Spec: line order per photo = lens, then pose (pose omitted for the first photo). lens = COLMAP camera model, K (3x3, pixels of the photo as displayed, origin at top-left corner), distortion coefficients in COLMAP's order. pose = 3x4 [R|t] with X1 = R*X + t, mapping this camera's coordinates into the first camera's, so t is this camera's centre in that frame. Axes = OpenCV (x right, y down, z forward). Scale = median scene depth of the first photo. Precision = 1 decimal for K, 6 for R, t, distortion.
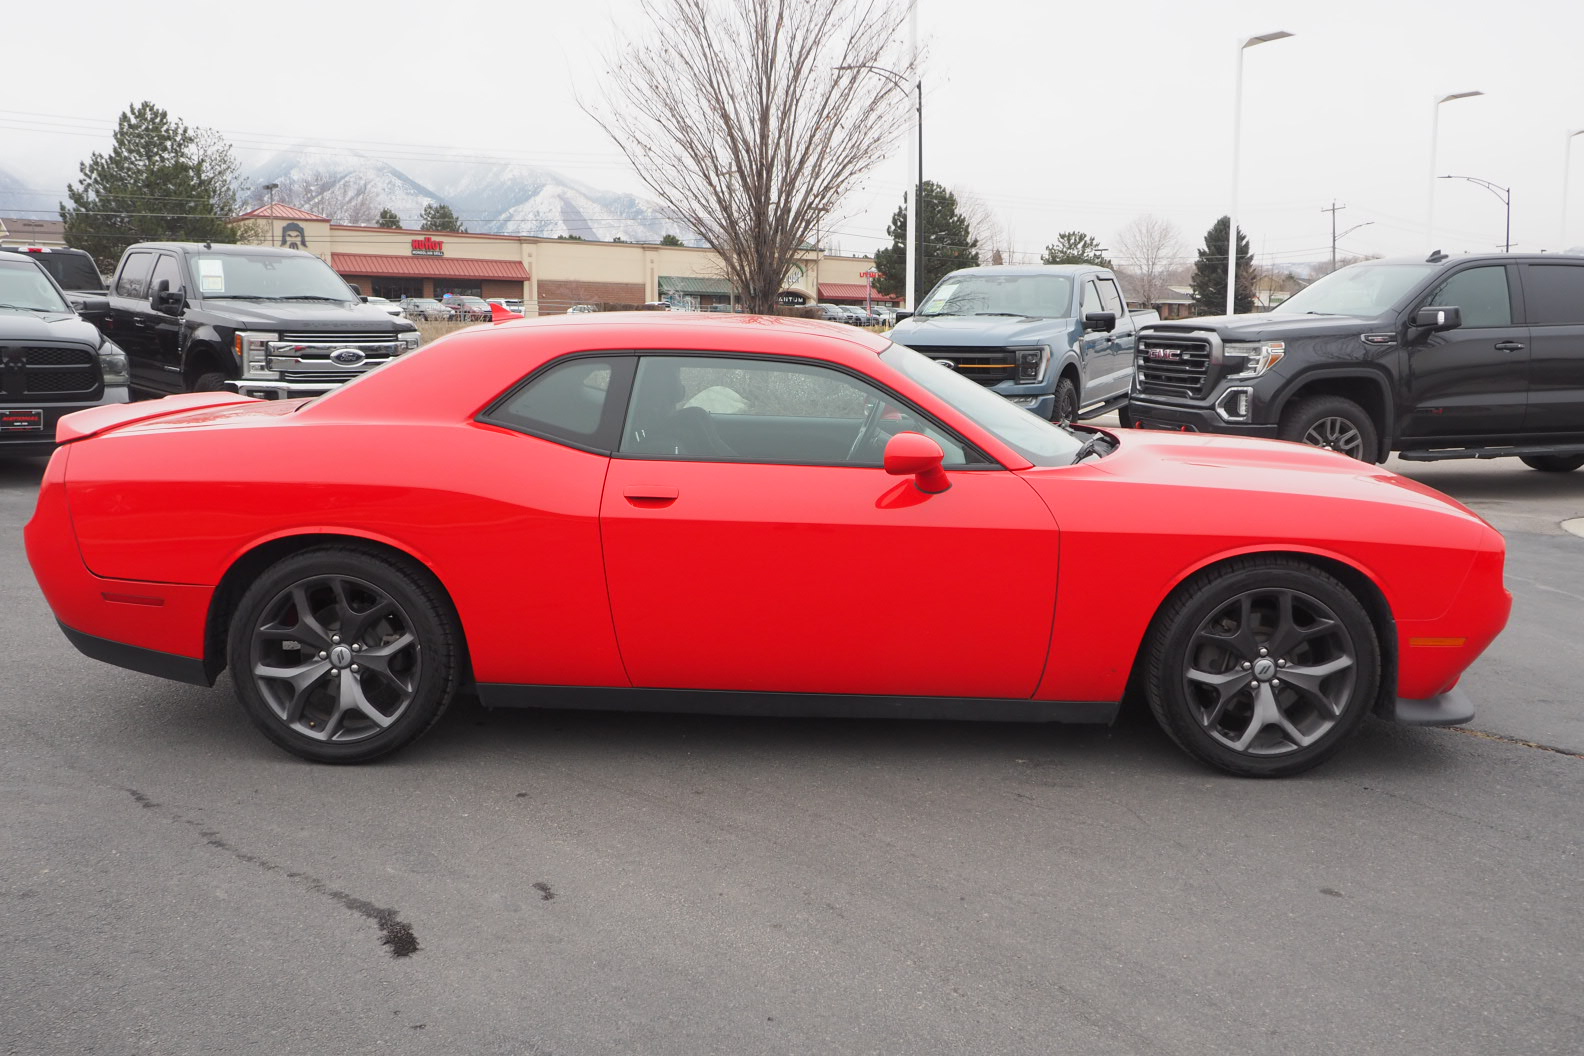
lens RADIAL K [[1370.0, 0, 765.7], [0, 1370.0, 523.6], [0, 0, 1]] dist [0.000923, -0.003102]
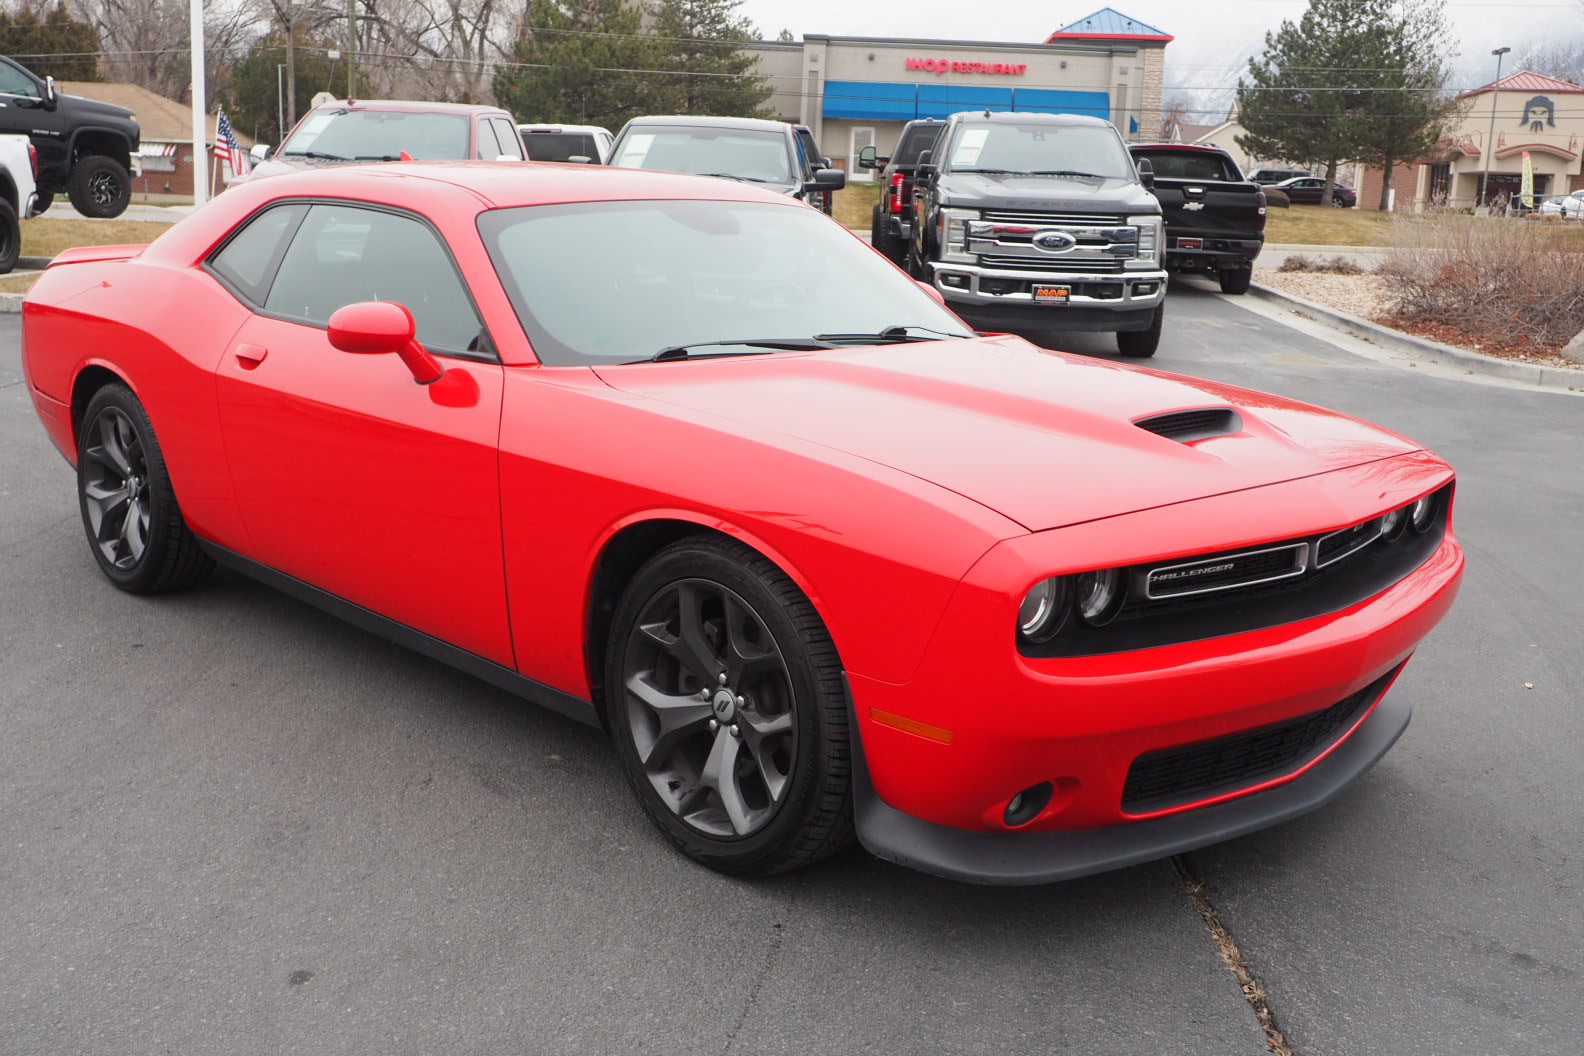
lens RADIAL K [[1624.6, 0, 792.0], [0, 1624.6, 528.0], [0, 0, 1]] dist [-0.004265, 0.003229]
pose [[0.712834, 0.158849, -0.683107, 0.290279], [-0.130273, 0.987052, 0.093586, -0.017537], [0.689128, 0.022279, 0.724297, 0.146280]]
